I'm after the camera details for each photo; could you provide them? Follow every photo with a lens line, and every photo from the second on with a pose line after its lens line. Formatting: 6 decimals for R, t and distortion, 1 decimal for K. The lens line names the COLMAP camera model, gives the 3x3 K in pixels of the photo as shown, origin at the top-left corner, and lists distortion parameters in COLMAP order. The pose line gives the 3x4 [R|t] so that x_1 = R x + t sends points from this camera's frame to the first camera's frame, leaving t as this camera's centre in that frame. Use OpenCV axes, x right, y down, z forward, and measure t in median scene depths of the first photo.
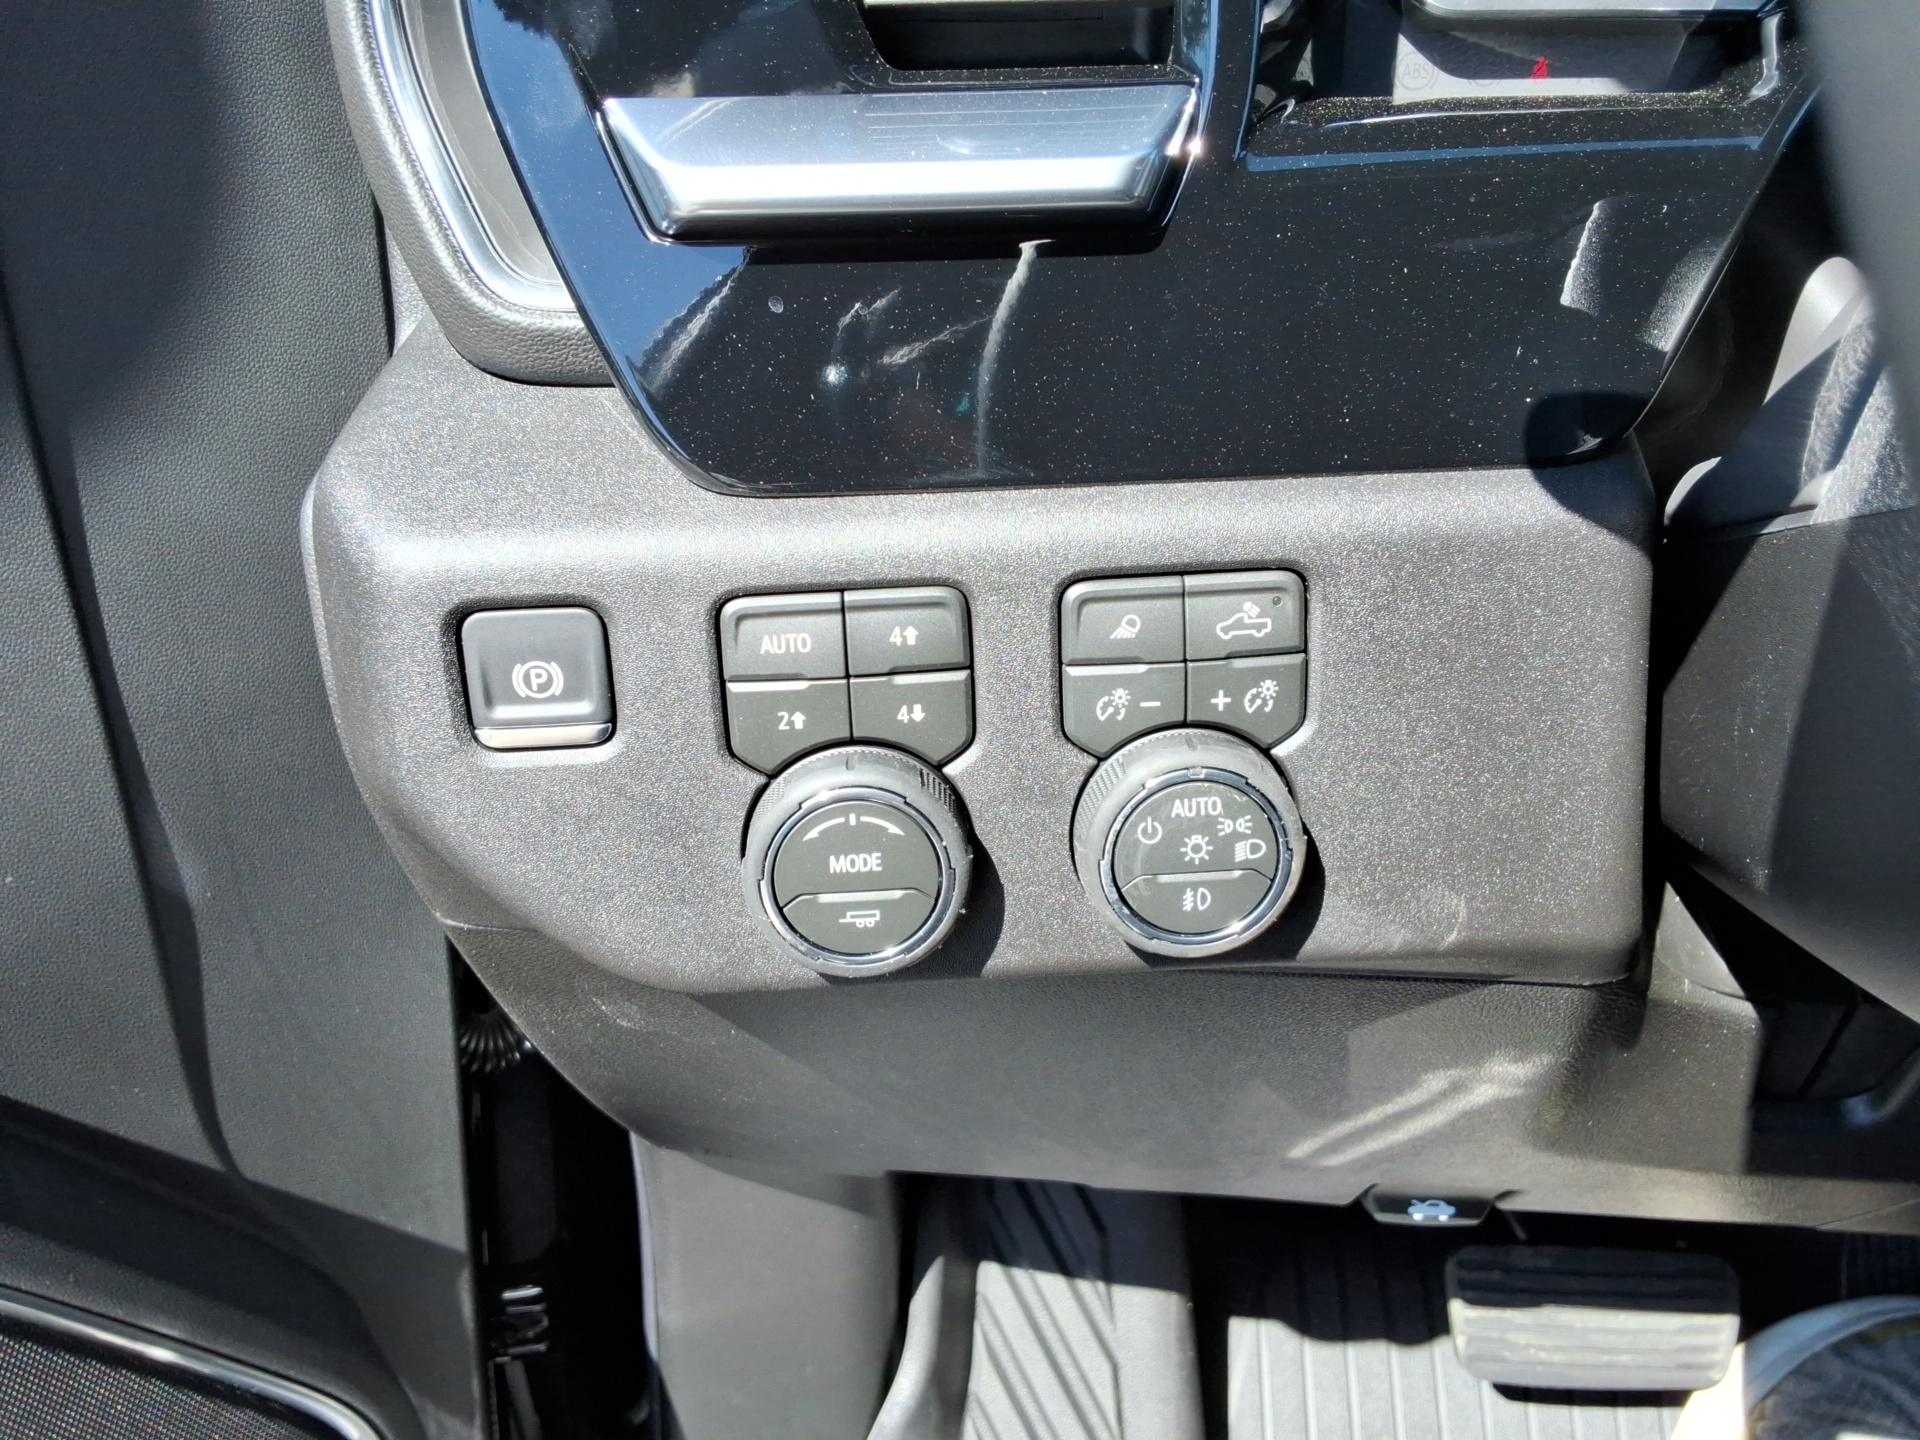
lens RADIAL K [[1555.0, 0, 984.3], [0, 1555.0, 718.8], [0, 0, 1]] dist [0.088497, -0.131472]
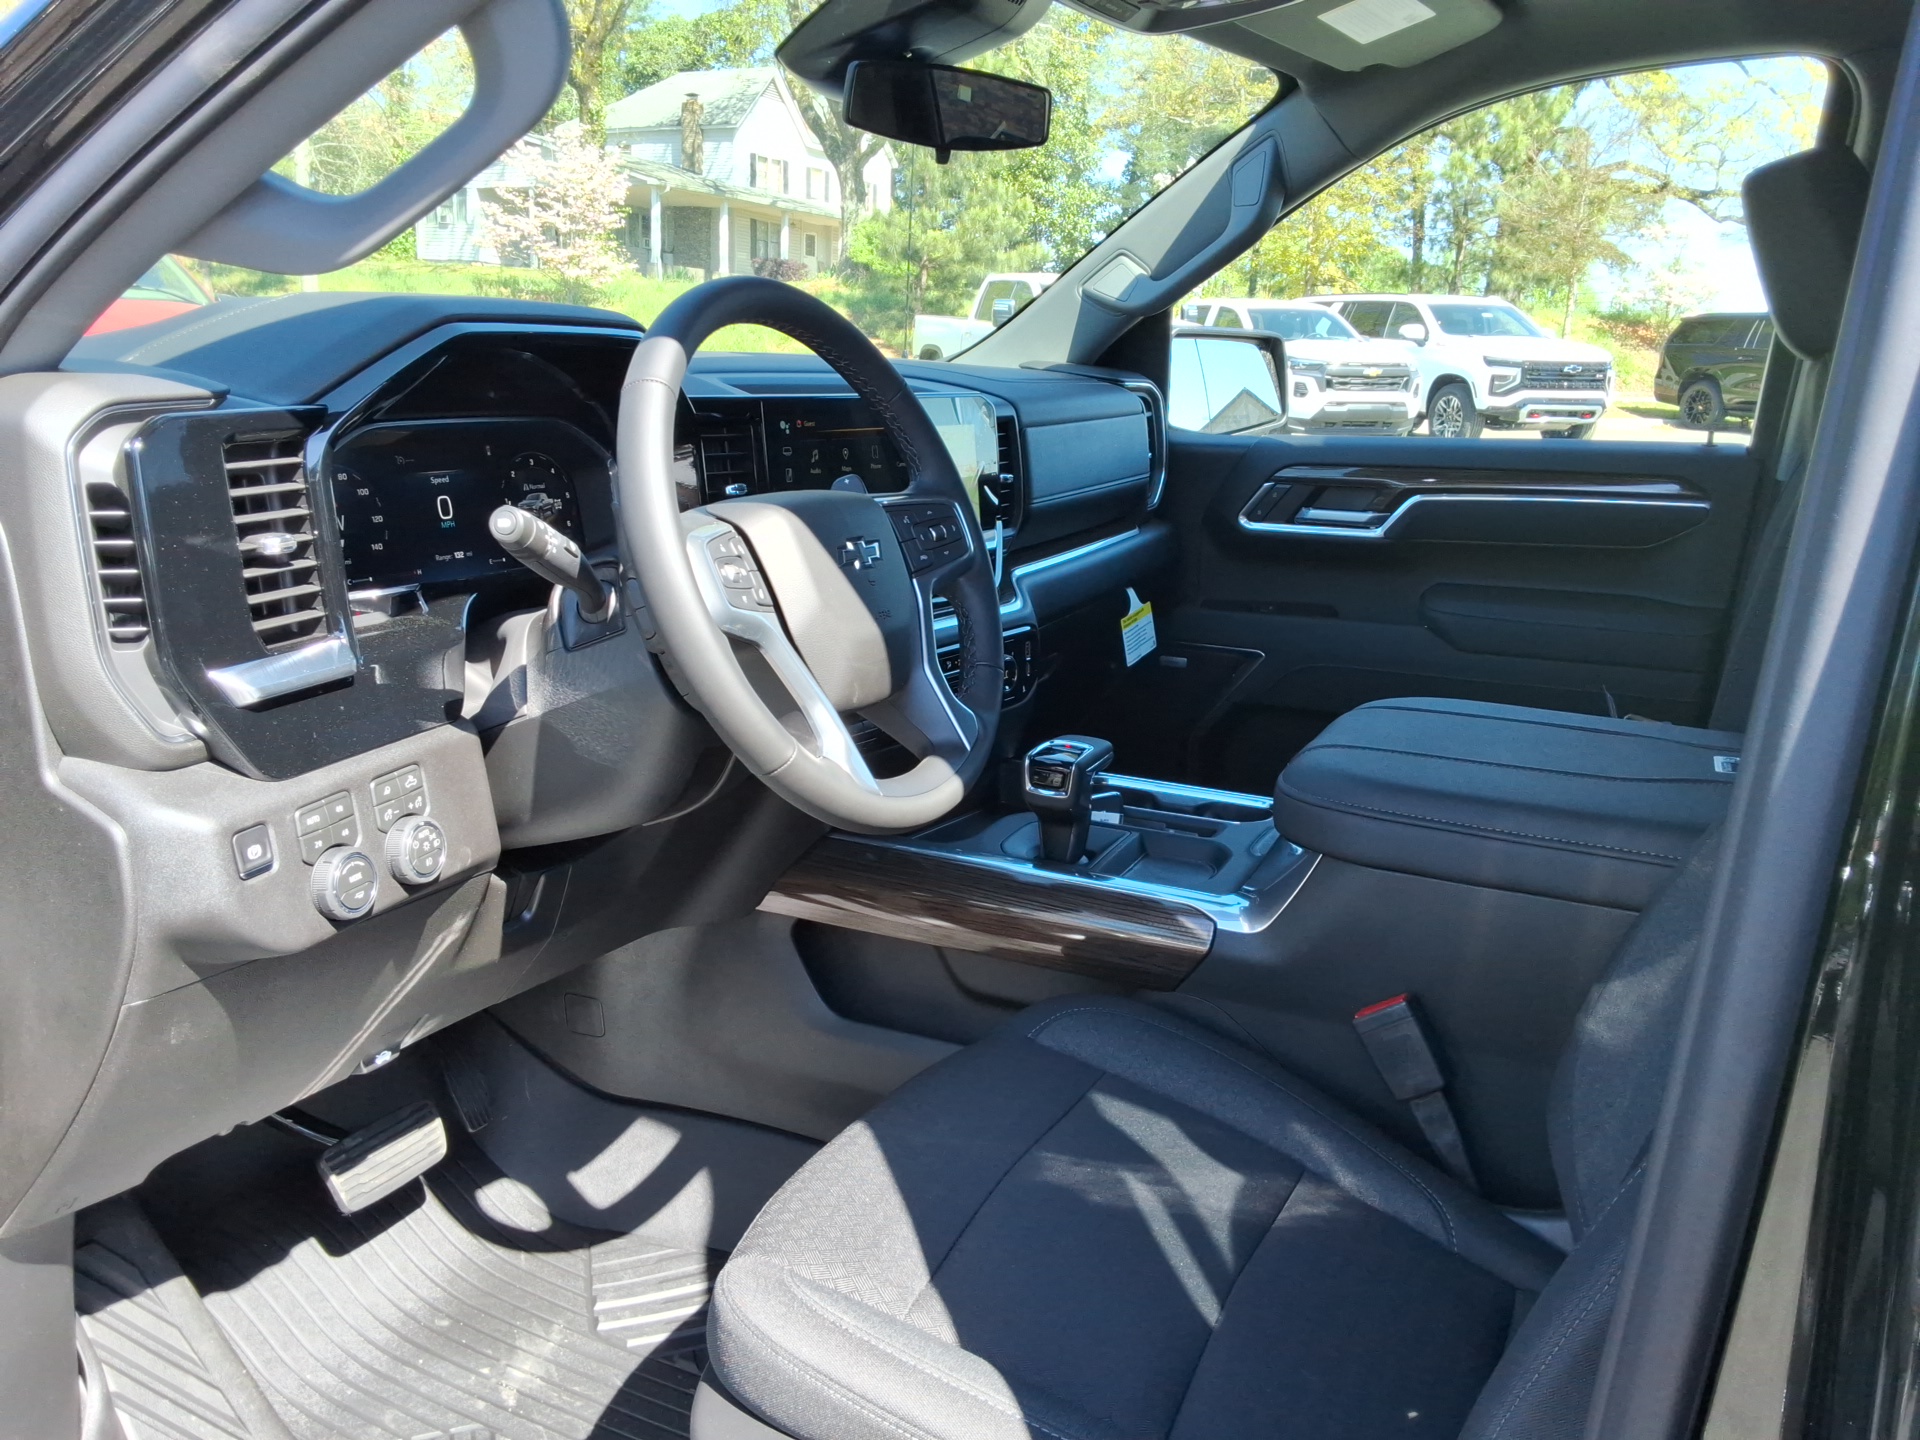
lens RADIAL K [[1517.2, 0, 971.5], [0, 1517.2, 686.1], [0, 0, 1]] dist [0.209199, -0.381615]
pose [[0.396612, -0.193328, 0.897398, -2.238838], [0.357168, 0.933043, 0.043154, 0.035107], [-0.845653, 0.303407, 0.439107, -1.503491]]
